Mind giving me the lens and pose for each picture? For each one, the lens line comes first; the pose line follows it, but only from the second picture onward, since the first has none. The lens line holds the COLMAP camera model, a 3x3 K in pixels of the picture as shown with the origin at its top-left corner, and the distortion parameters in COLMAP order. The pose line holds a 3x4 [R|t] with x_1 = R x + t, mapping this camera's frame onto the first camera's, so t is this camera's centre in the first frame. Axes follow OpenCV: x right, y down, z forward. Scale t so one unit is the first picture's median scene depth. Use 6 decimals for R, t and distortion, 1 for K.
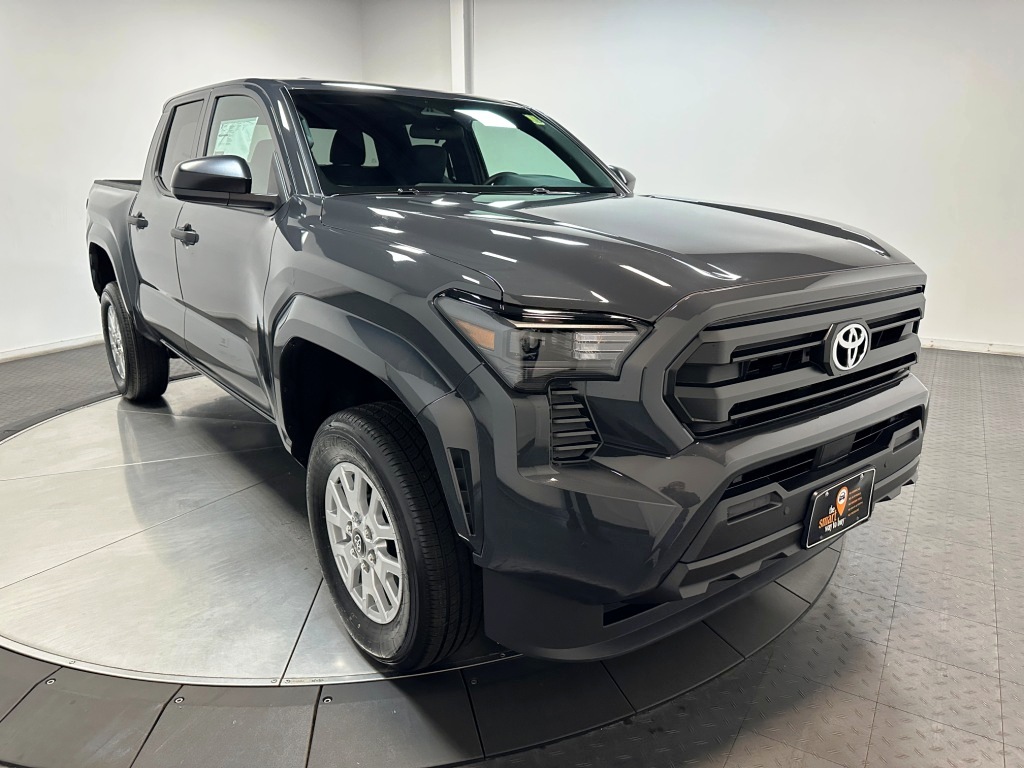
lens RADIAL K [[723.1, 0, 506.4], [0, 723.1, 384.5], [0, 0, 1]] dist [0.141266, -0.209541]
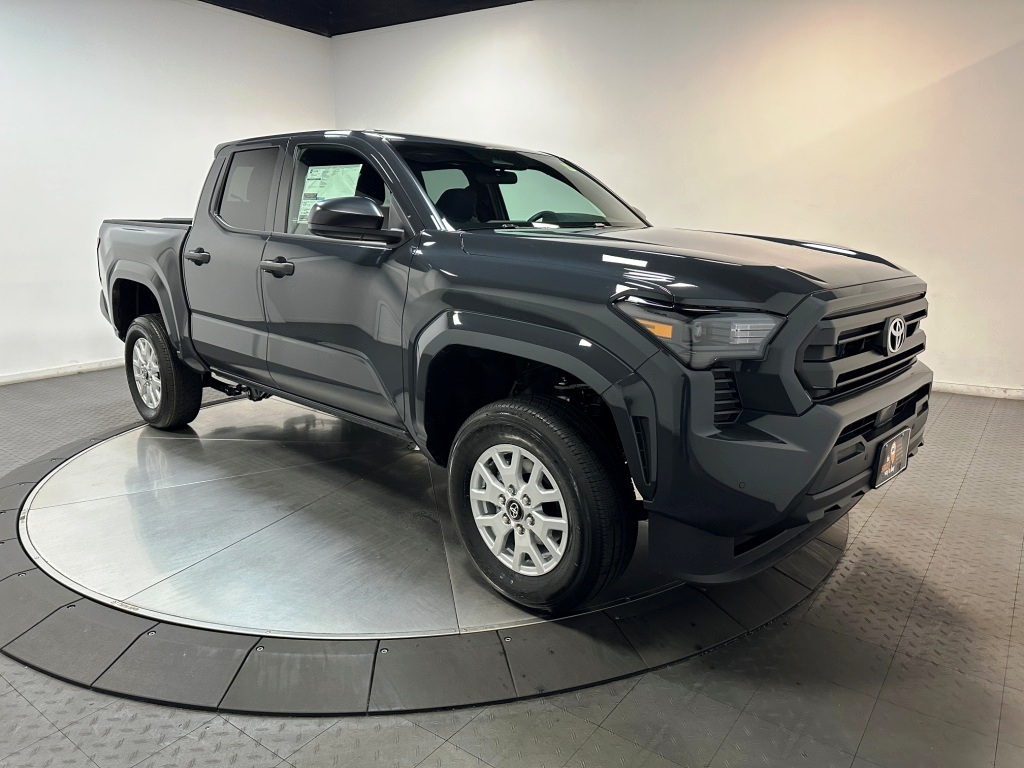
lens RADIAL K [[723.1, 0, 506.4], [0, 723.1, 384.5], [0, 0, 1]] dist [0.141266, -0.209541]
pose [[0.990386, -0.034016, 0.134085, -0.385542], [0.040834, 0.997992, -0.048428, 0.068405], [-0.132169, 0.053437, 0.989786, -0.216191]]
